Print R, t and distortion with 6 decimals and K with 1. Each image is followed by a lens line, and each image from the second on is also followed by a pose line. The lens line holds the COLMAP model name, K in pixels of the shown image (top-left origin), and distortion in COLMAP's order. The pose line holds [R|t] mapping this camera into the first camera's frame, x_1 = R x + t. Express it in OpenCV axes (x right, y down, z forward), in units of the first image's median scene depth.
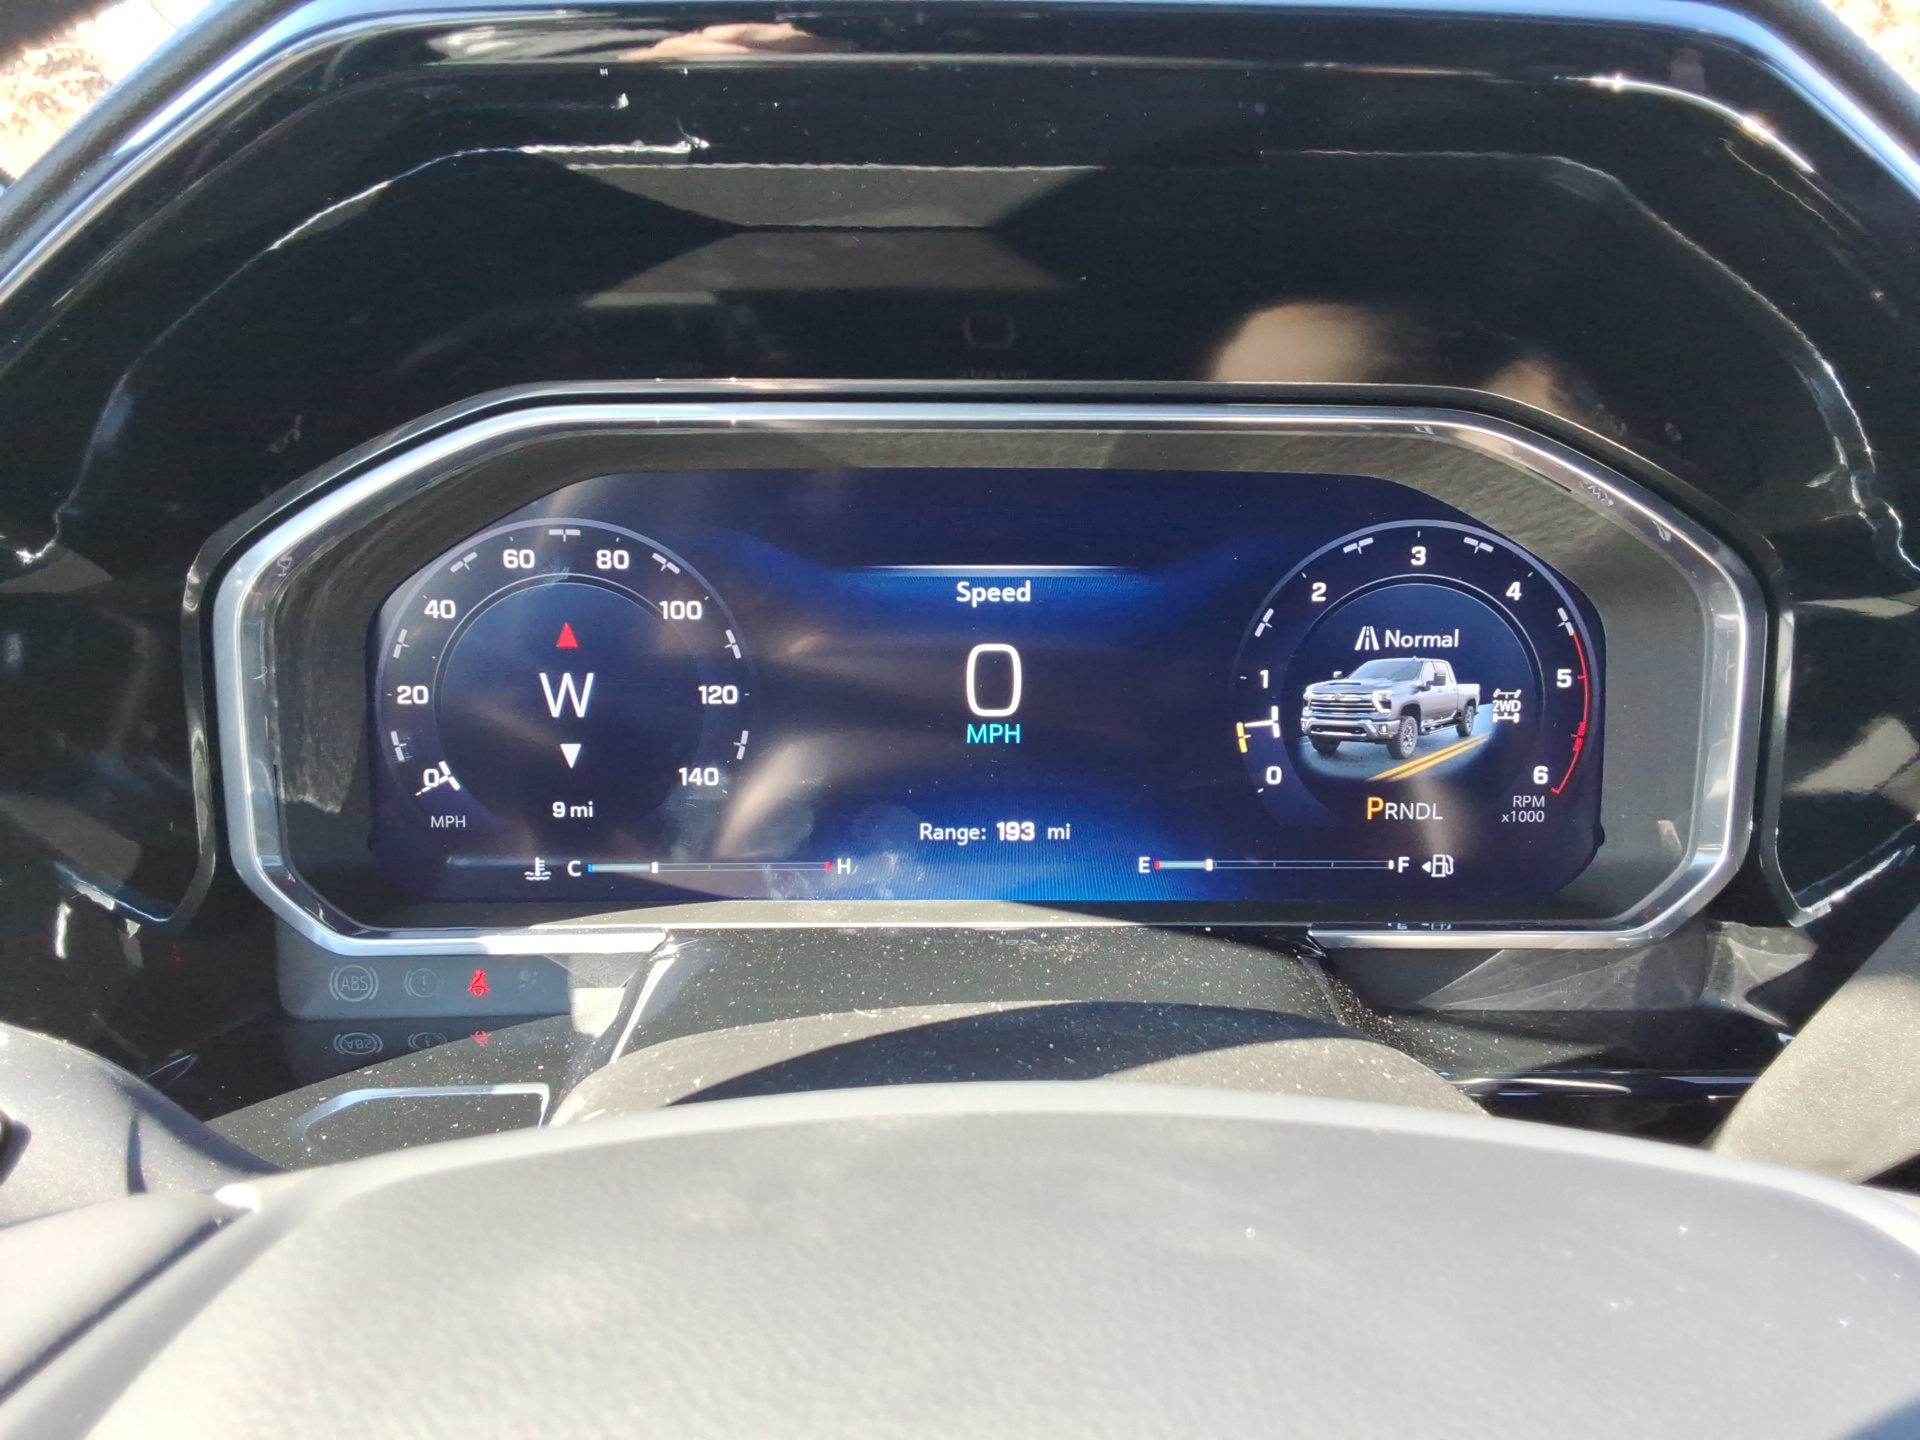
lens RADIAL K [[1537.6, 0, 979.5], [0, 1537.6, 701.3], [0, 0, 1]] dist [0.125072, -0.212684]
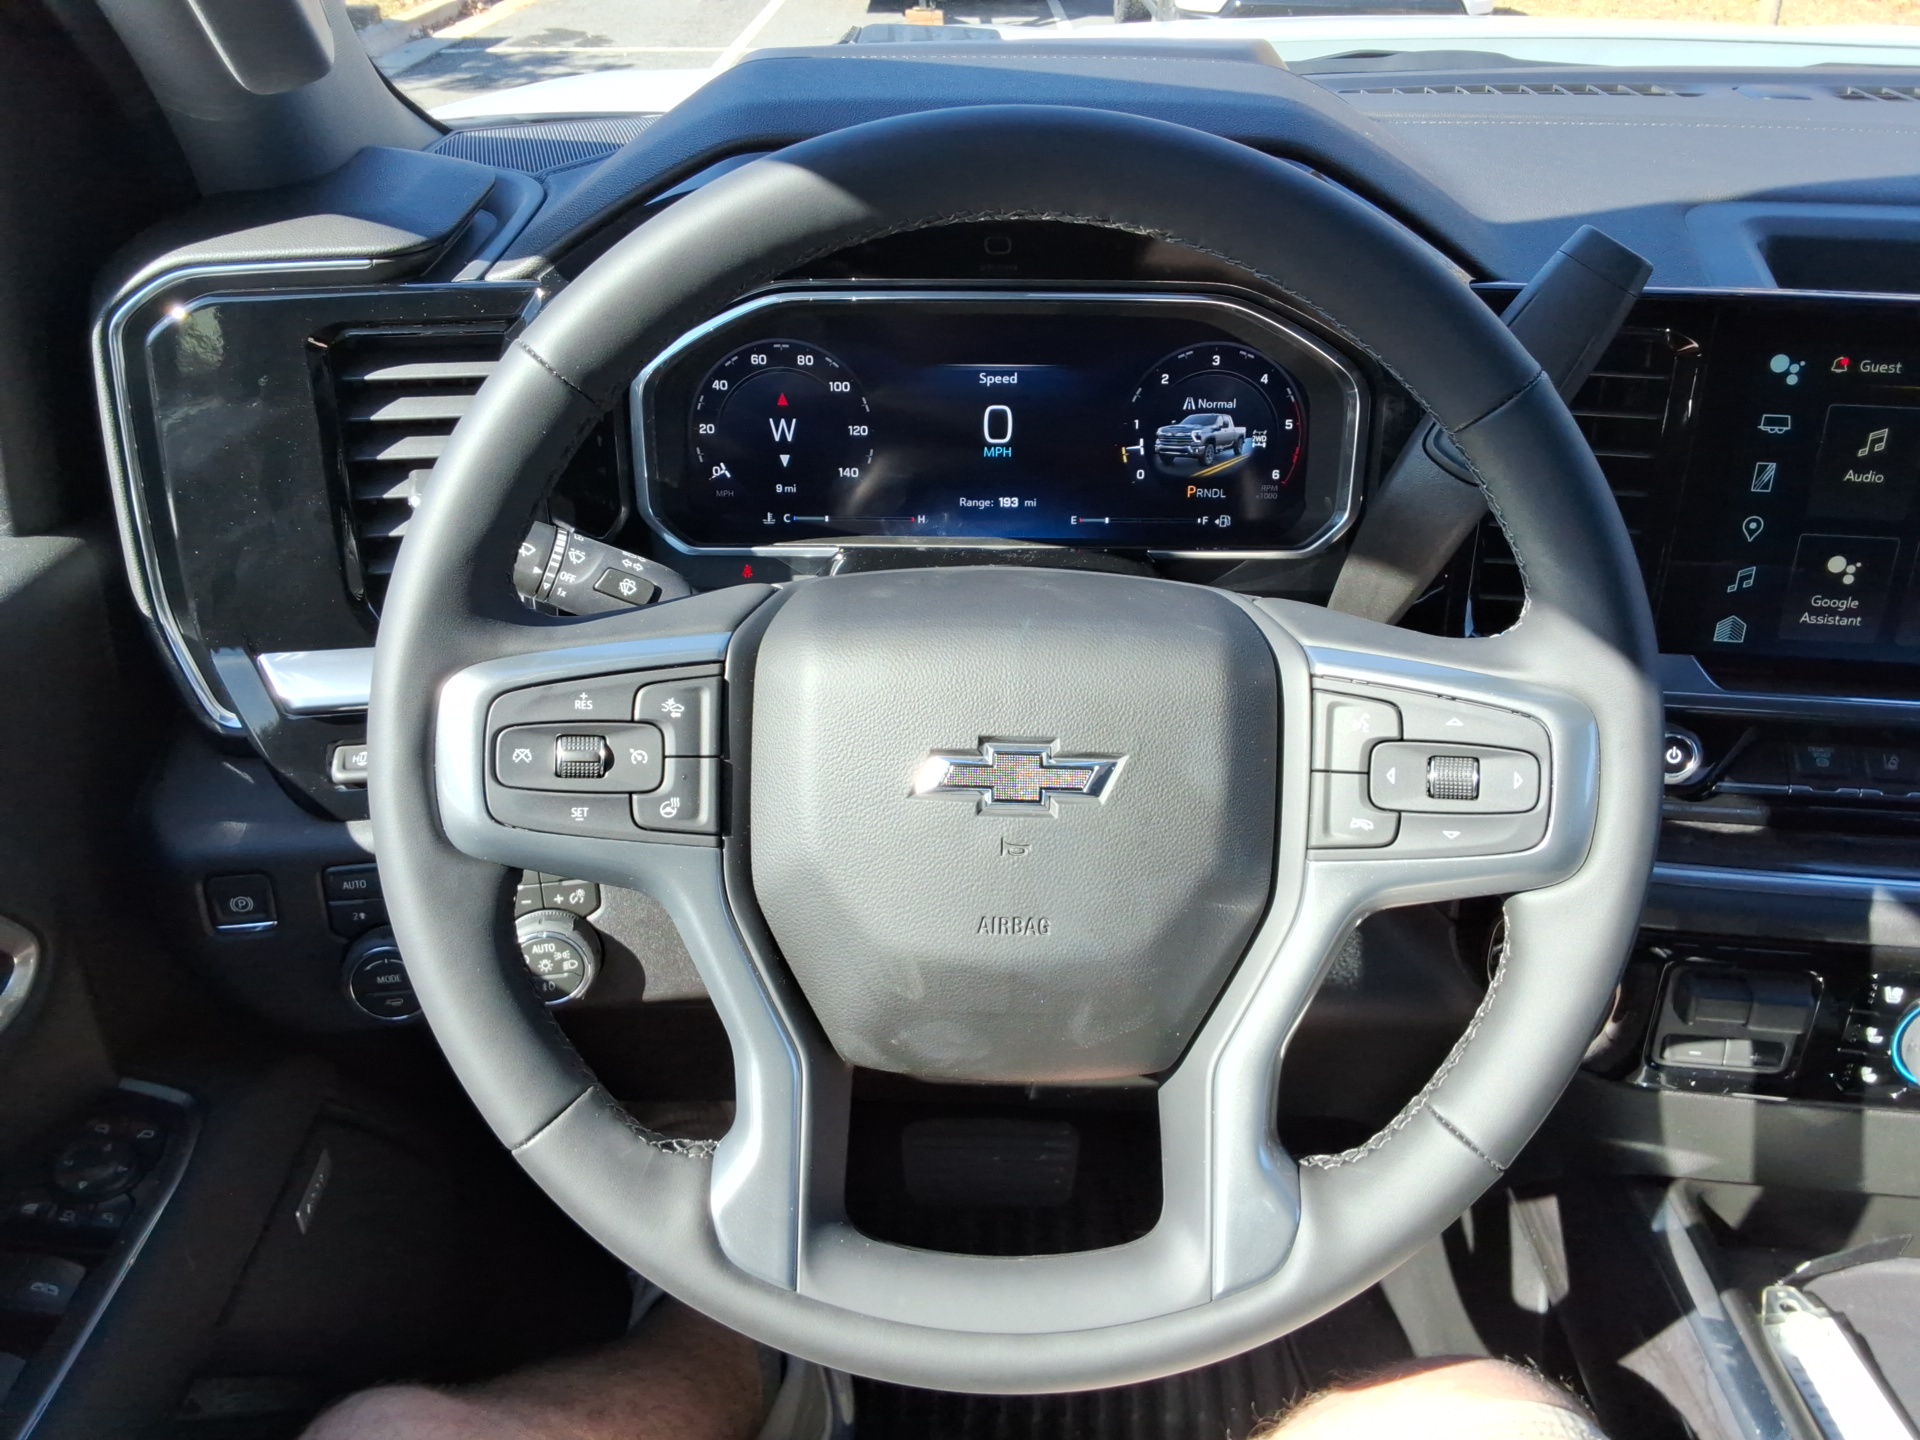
lens RADIAL K [[1537.6, 0, 979.5], [0, 1537.6, 701.3], [0, 0, 1]] dist [0.125072, -0.212684]
pose [[0.999748, 0.011654, -0.019171, 0.027372], [-0.007764, 0.981413, 0.191749, -0.044084], [0.021049, -0.191552, 0.981257, -0.995087]]
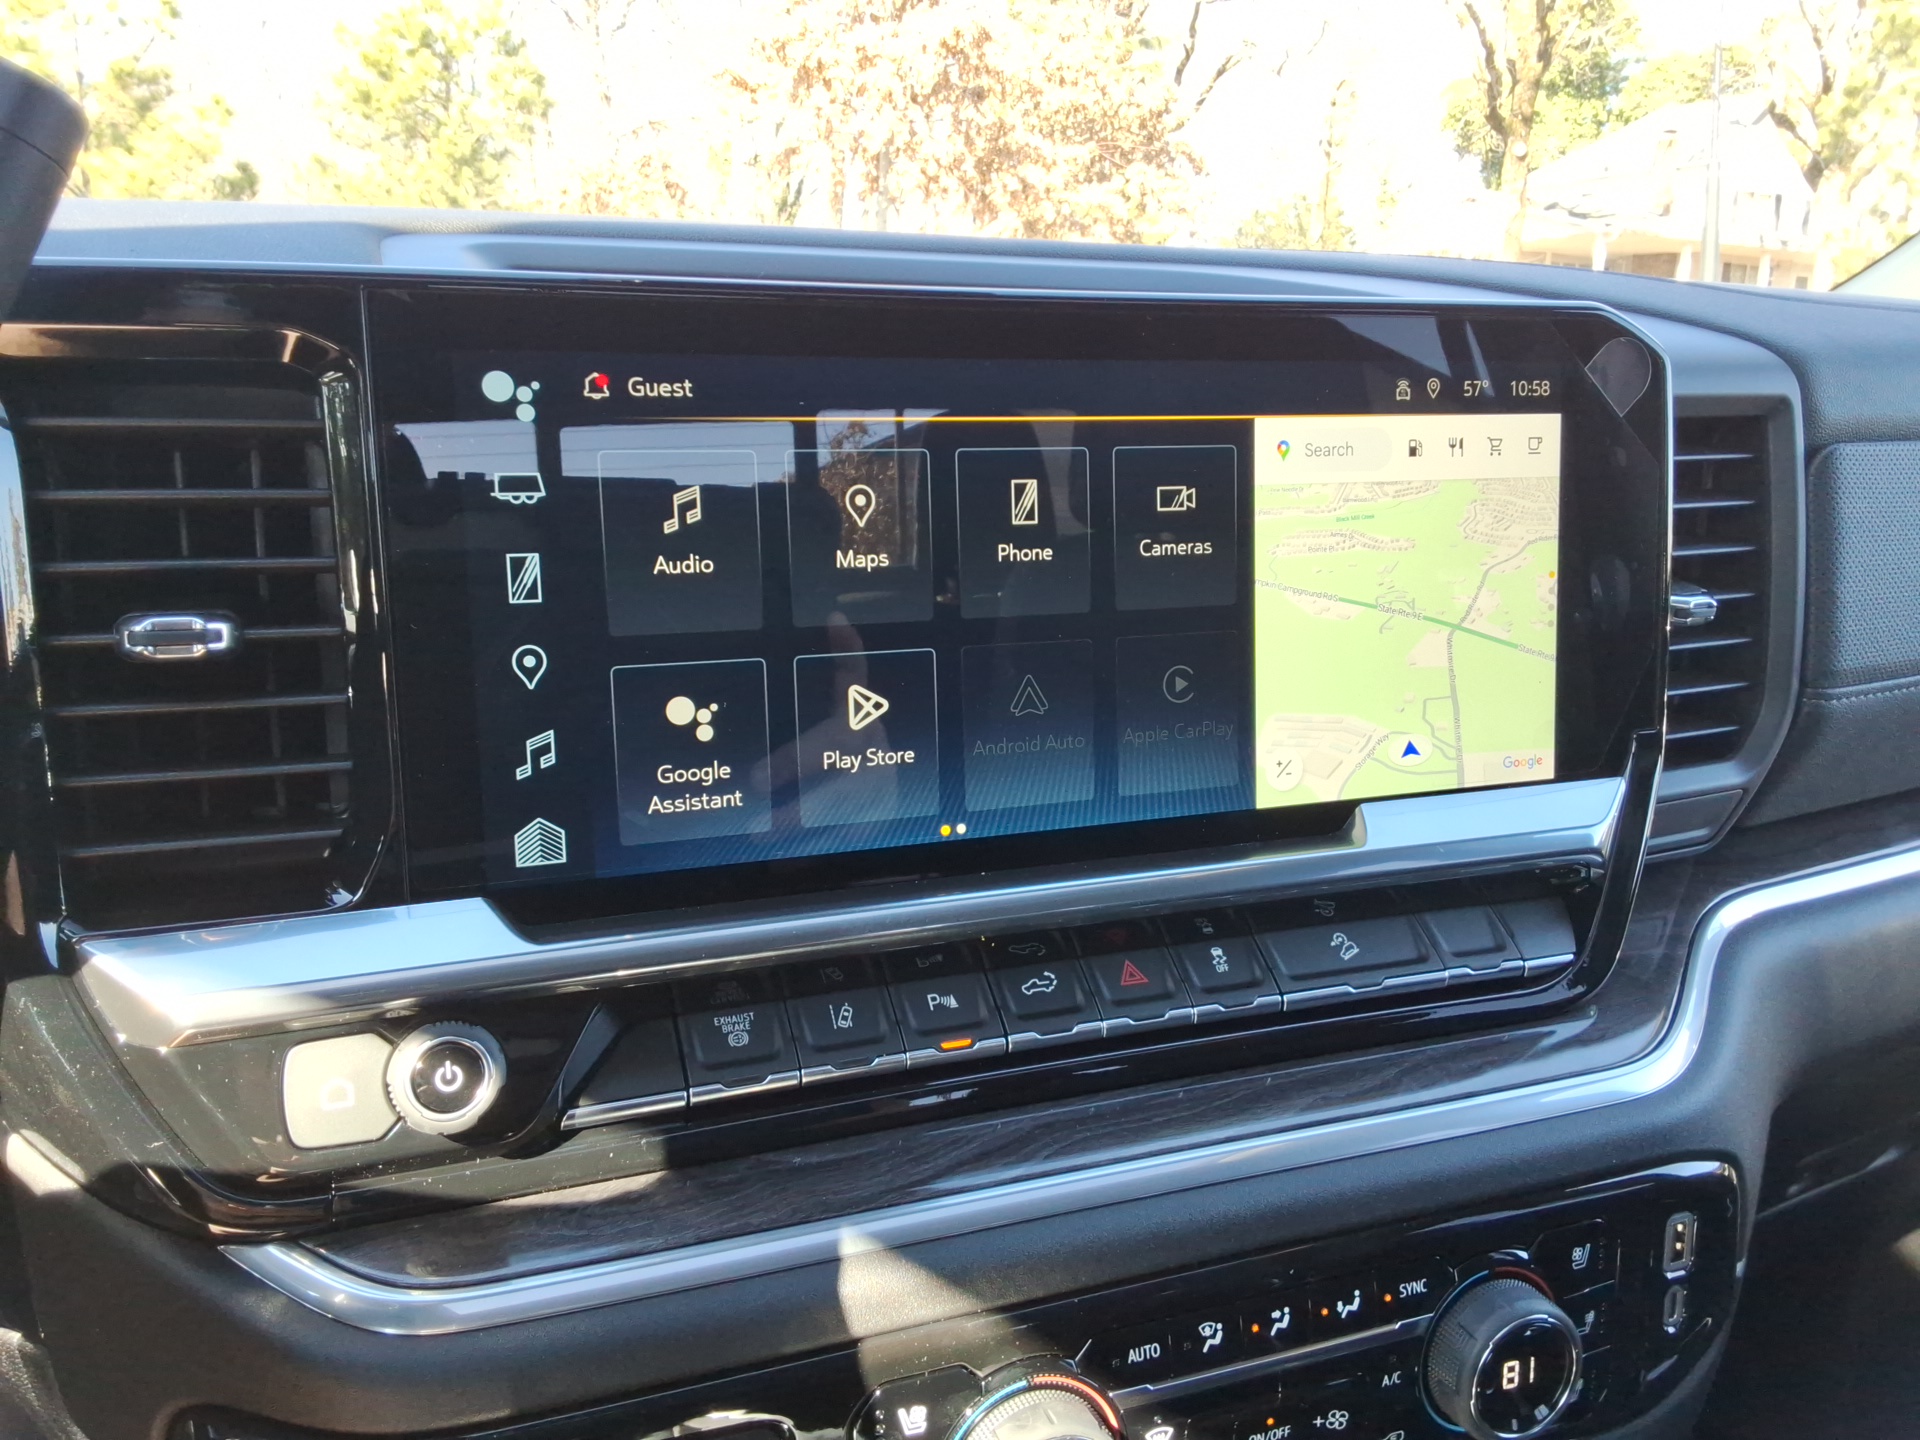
lens RADIAL K [[1537.6, 0, 979.5], [0, 1537.6, 701.3], [0, 0, 1]] dist [0.125072, -0.212684]
pose [[0.893033, -0.089518, 0.440998, 0.650486], [0.127607, 0.990162, -0.057416, 0.209914], [-0.431519, 0.107549, 0.895670, -0.292131]]
